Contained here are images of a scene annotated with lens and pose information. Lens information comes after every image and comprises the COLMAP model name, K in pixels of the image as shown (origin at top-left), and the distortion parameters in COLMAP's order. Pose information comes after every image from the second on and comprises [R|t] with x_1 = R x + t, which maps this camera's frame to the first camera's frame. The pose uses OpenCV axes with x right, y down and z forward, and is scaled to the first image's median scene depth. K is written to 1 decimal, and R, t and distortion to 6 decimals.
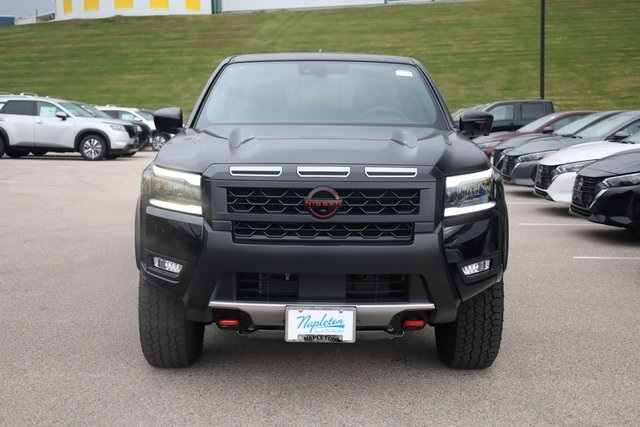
lens RADIAL K [[917.6, 0, 320.0], [0, 917.6, 213.5], [0, 0, 1]] dist [0.033490, 0.008331]
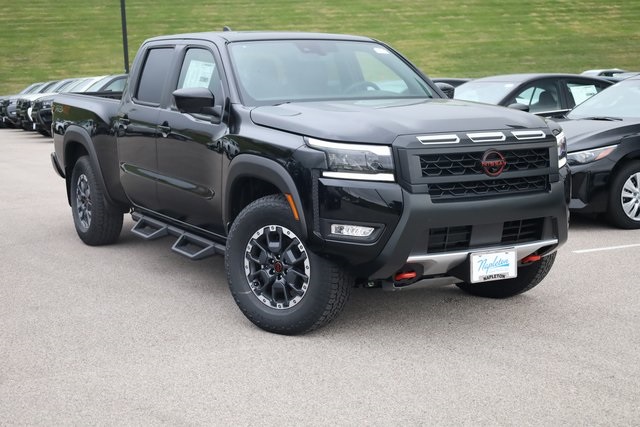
lens RADIAL K [[985.0, 0, 320.0], [0, 985.0, 213.5], [0, 0, 1]] dist [0.048613, -0.048186]
pose [[0.865959, -0.085169, 0.492810, -0.809635], [0.075695, 0.996361, 0.039185, -0.013396], [-0.494354, 0.003371, 0.869254, -0.001708]]
